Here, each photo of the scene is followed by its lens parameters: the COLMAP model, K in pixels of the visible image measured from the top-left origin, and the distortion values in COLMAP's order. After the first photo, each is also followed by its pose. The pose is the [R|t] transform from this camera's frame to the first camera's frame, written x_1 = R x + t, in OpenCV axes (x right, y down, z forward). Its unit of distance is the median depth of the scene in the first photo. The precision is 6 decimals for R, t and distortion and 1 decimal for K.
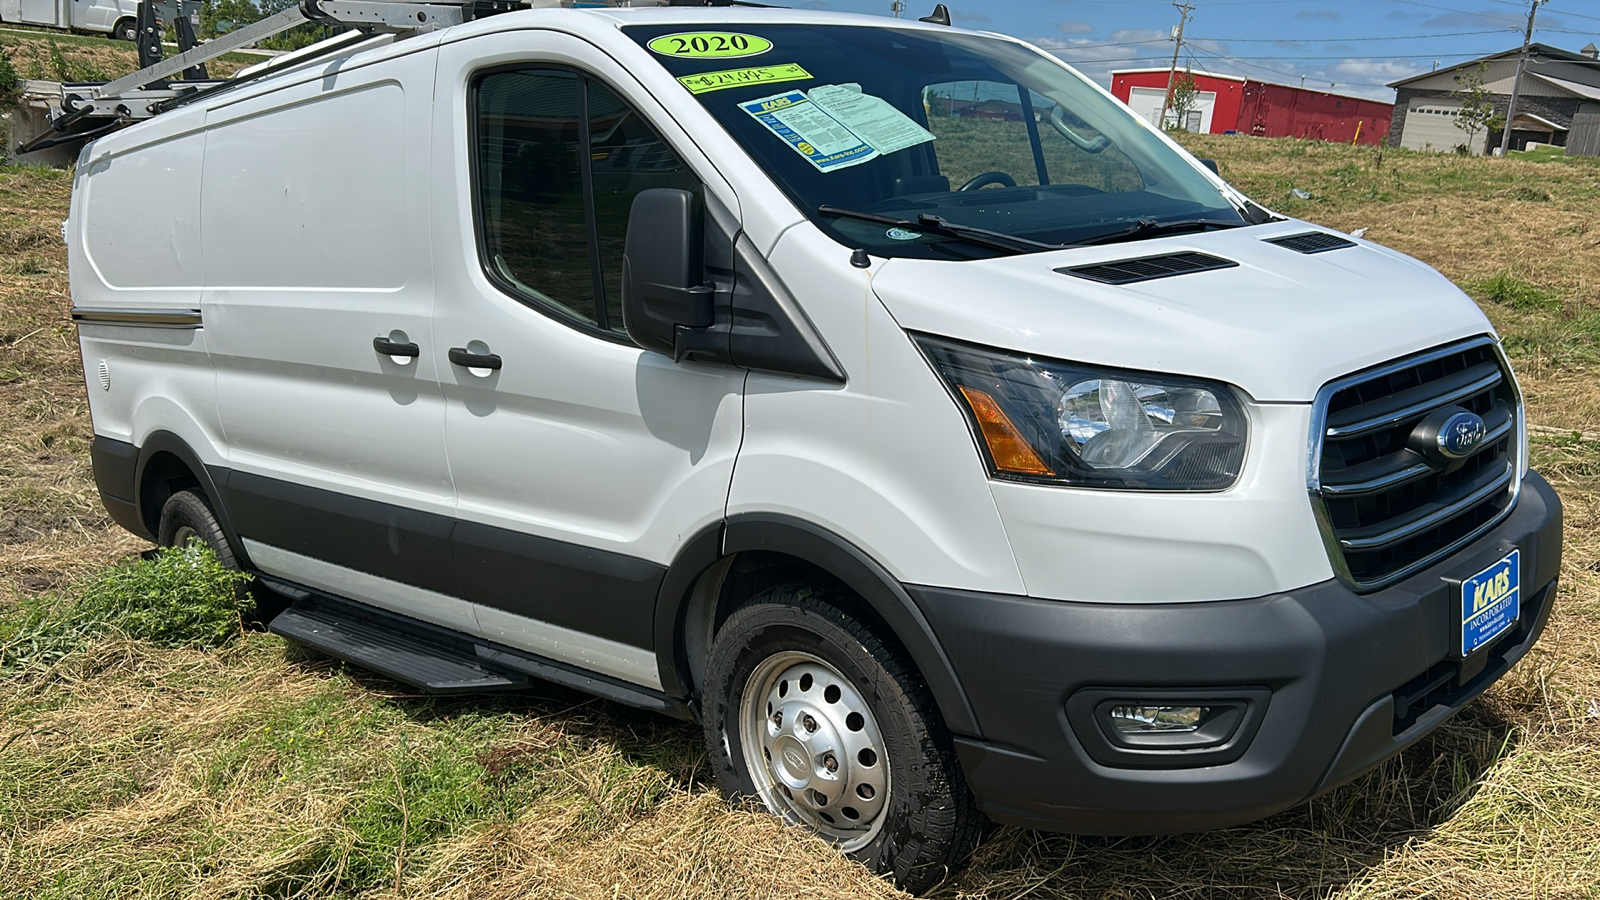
lens RADIAL K [[1389.1, 0, 786.5], [0, 1389.1, 445.5], [0, 0, 1]] dist [0.051480, -0.058047]
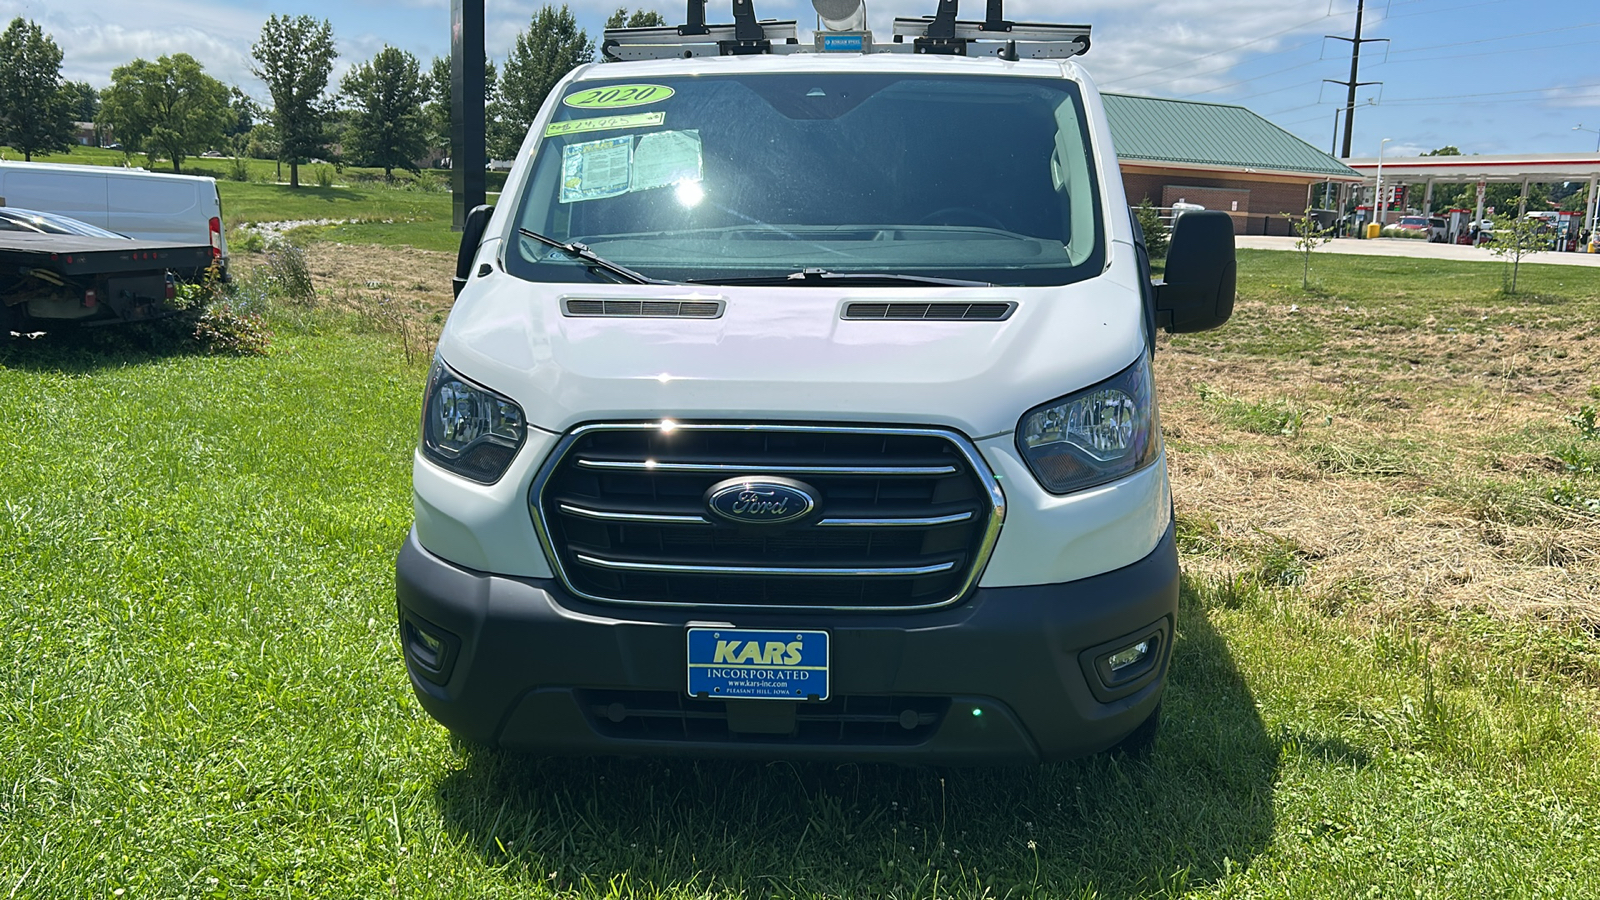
lens RADIAL K [[1389.1, 0, 833.3], [0, 1389.1, 445.1], [0, 0, 1]] dist [0.051480, -0.058047]
pose [[0.663870, 0.206563, -0.718755, 1.126902], [-0.176064, 0.977252, 0.118233, -0.164729], [0.726828, 0.048056, 0.685137, 0.280483]]
